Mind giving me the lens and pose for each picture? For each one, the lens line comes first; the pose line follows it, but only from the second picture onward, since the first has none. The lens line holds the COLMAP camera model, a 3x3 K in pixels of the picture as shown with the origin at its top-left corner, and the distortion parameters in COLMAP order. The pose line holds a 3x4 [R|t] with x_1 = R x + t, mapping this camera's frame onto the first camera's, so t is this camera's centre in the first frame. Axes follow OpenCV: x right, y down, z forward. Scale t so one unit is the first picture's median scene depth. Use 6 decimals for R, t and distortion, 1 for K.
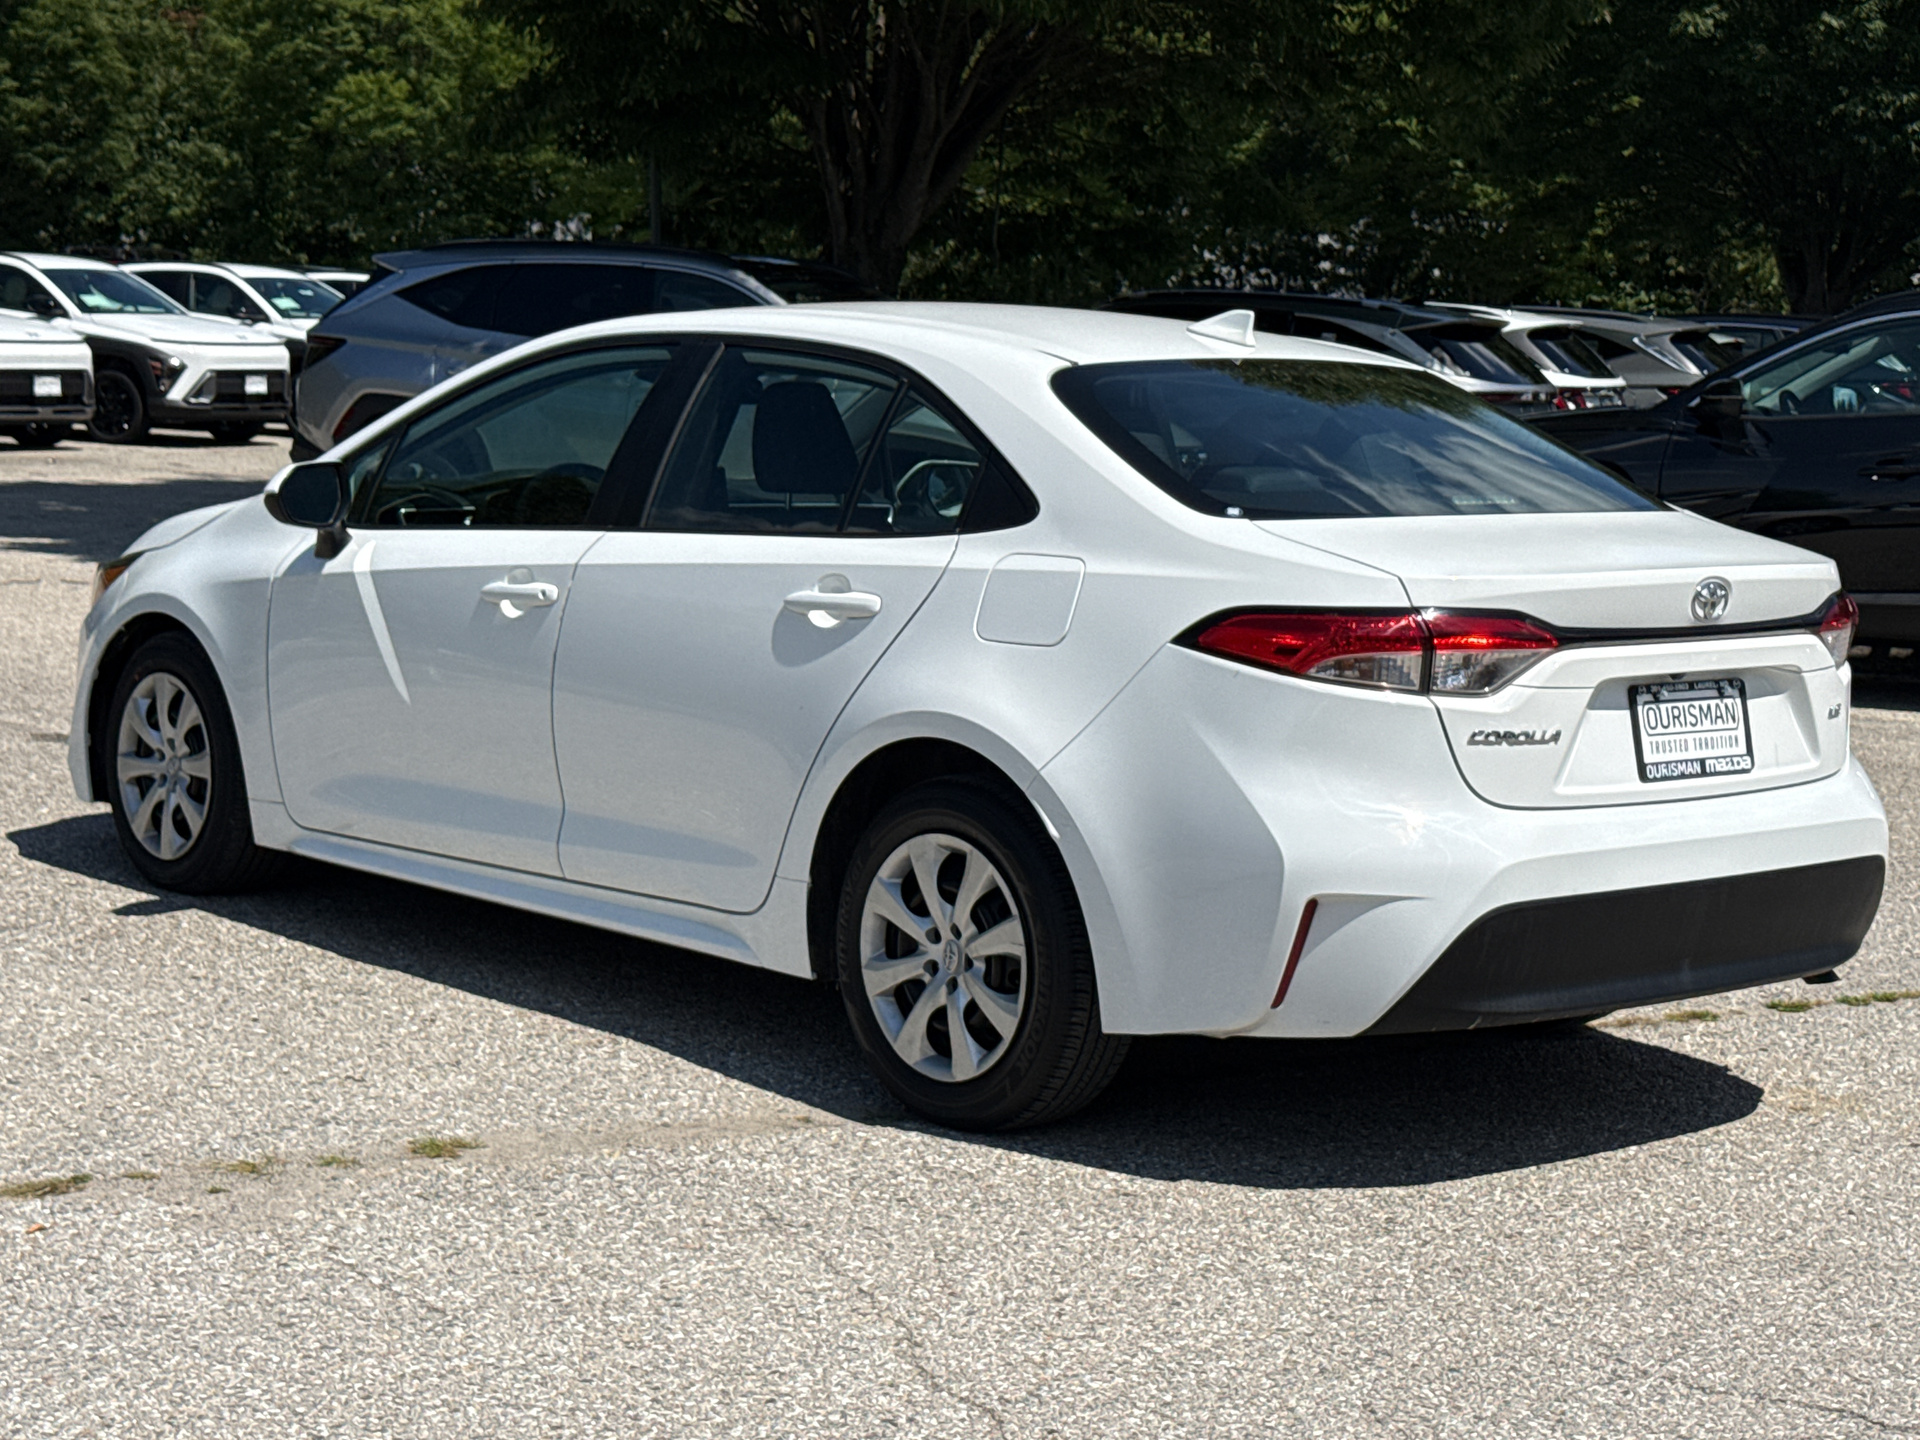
lens RADIAL K [[3370.2, 0, 959.6], [0, 3370.2, 719.1], [0, 0, 1]] dist [0.093006, 0.000000]
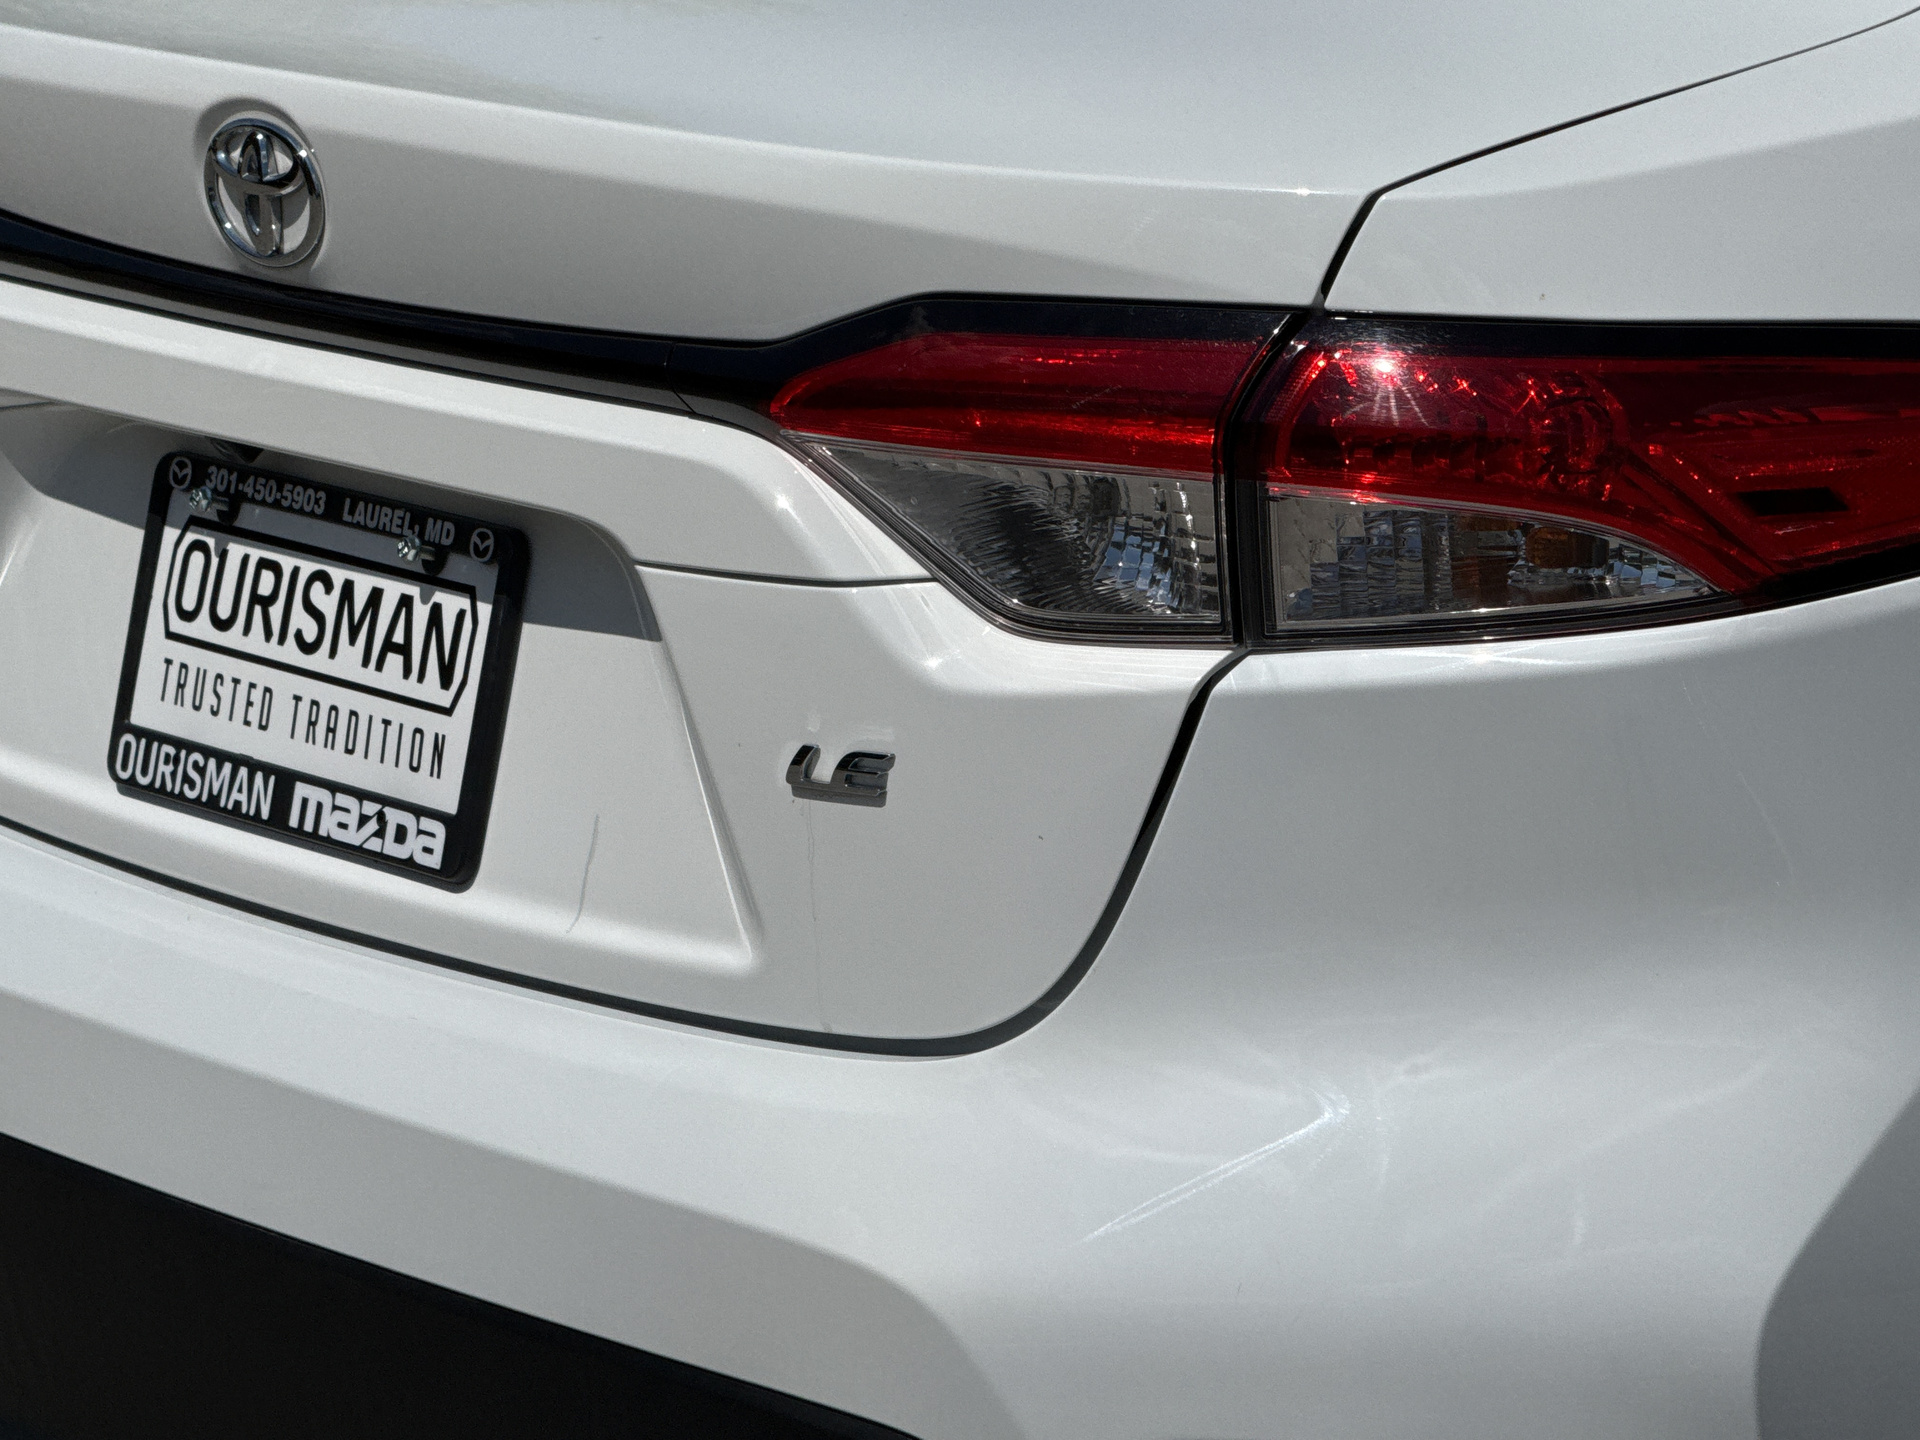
lens RADIAL K [[8868.6, 0, 960.2], [0, 8868.6, 720.1], [0, 0, 1]] dist [0.226259, 0.000000]
pose [[-0.097732, 0.146274, -0.984405, 0.922260], [-0.110313, 0.981452, 0.156787, -0.110964], [0.989080, 0.123915, -0.079783, 1.118819]]
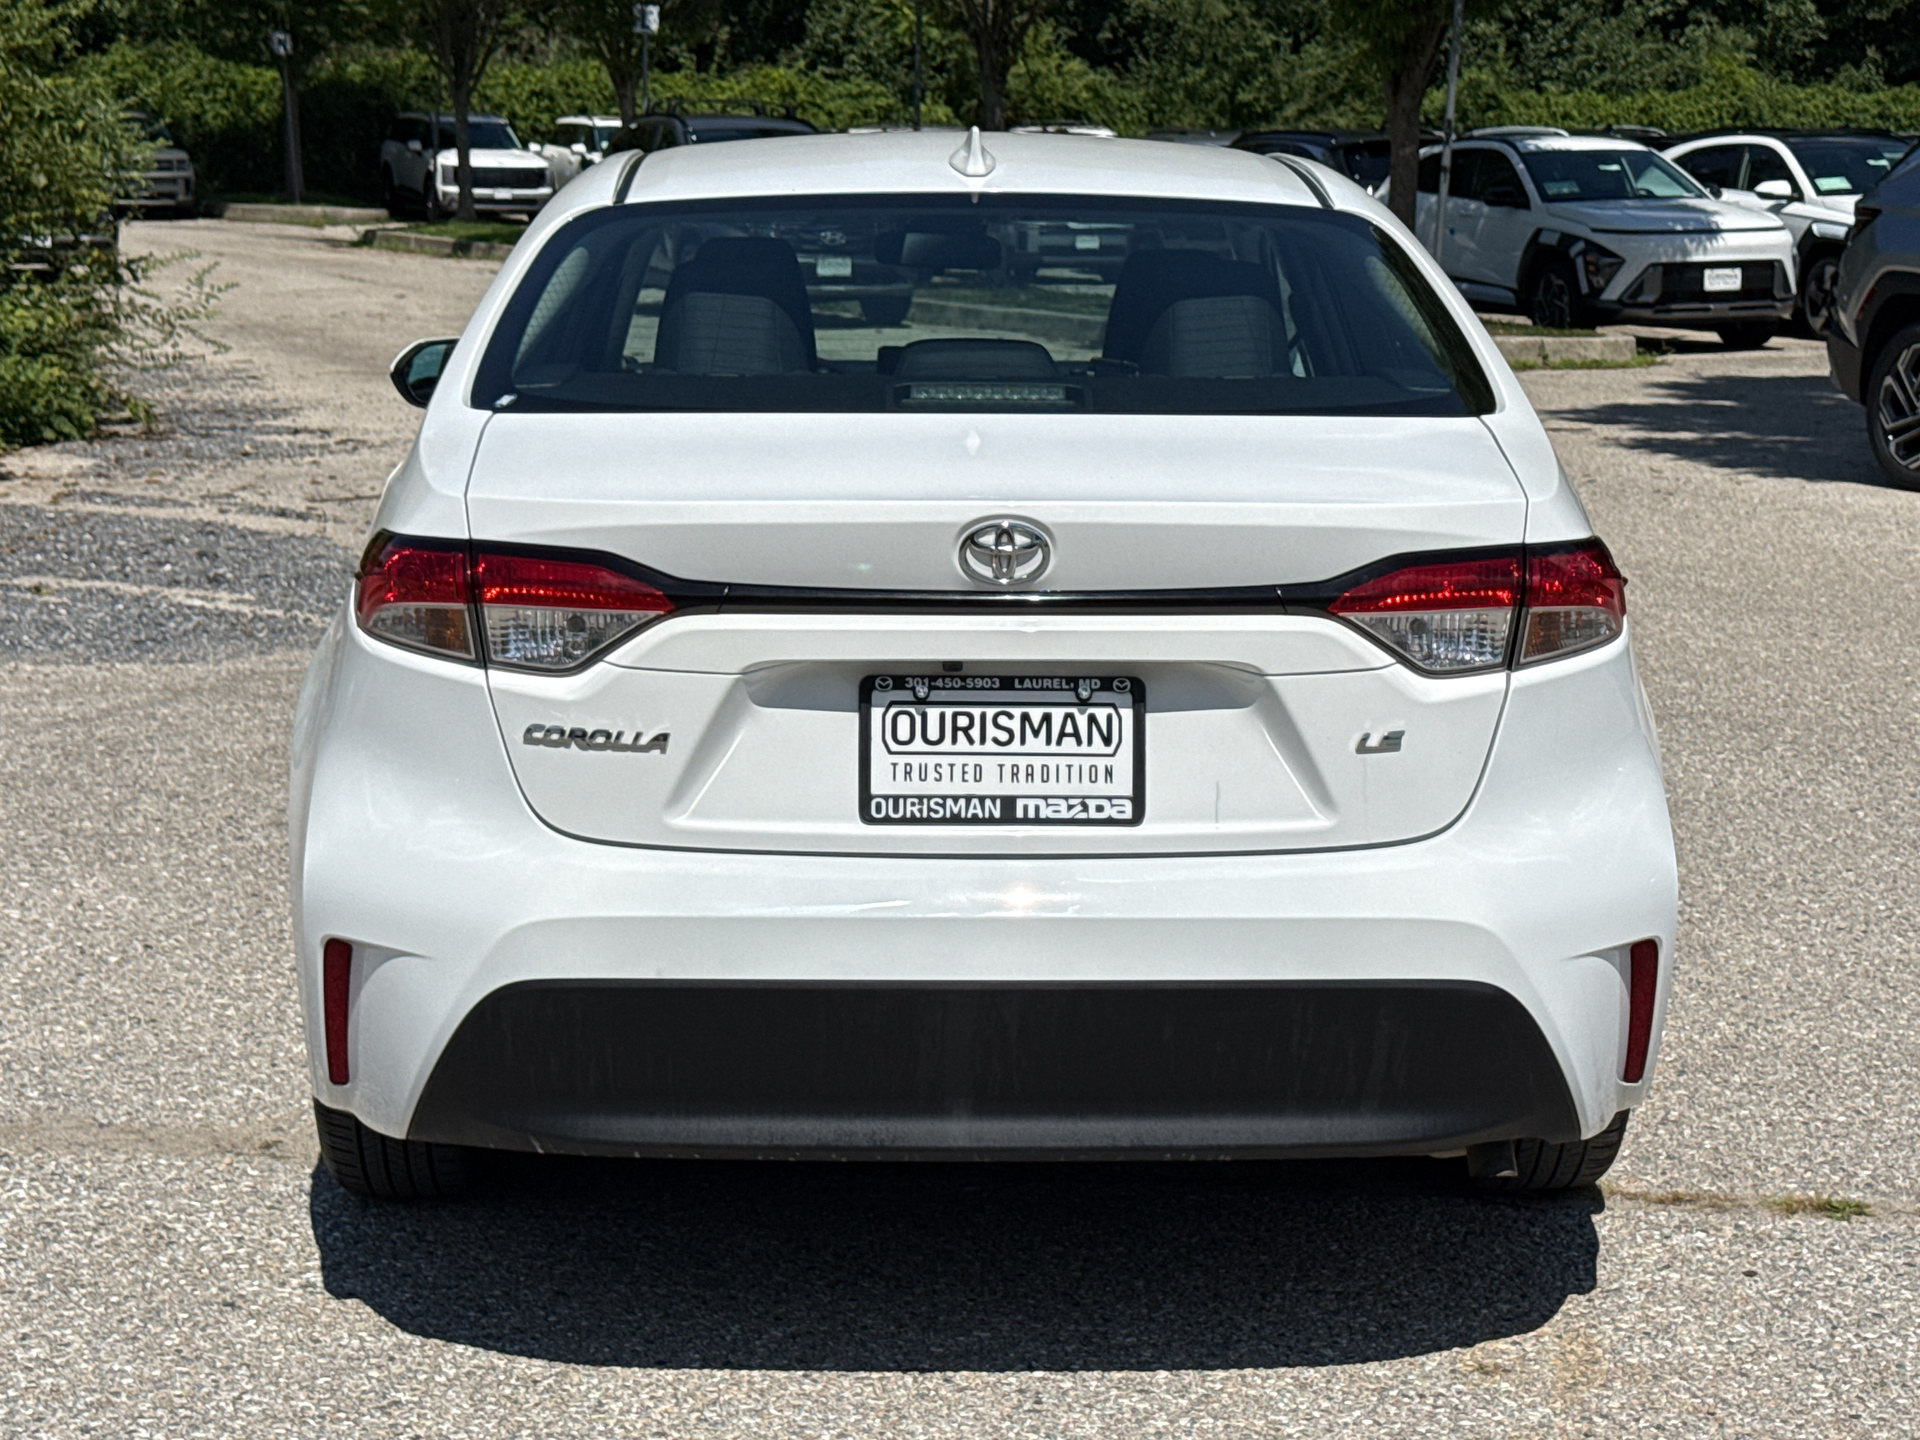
lens RADIAL K [[3370.2, 0, 959.8], [0, 3370.2, 718.5], [0, 0, 1]] dist [0.093006, 0.000000]
pose [[0.770131, 0.073018, -0.633693, 0.624134], [-0.055959, 0.997330, 0.046912, -0.033043], [0.635427, -0.000667, 0.772161, 0.500999]]
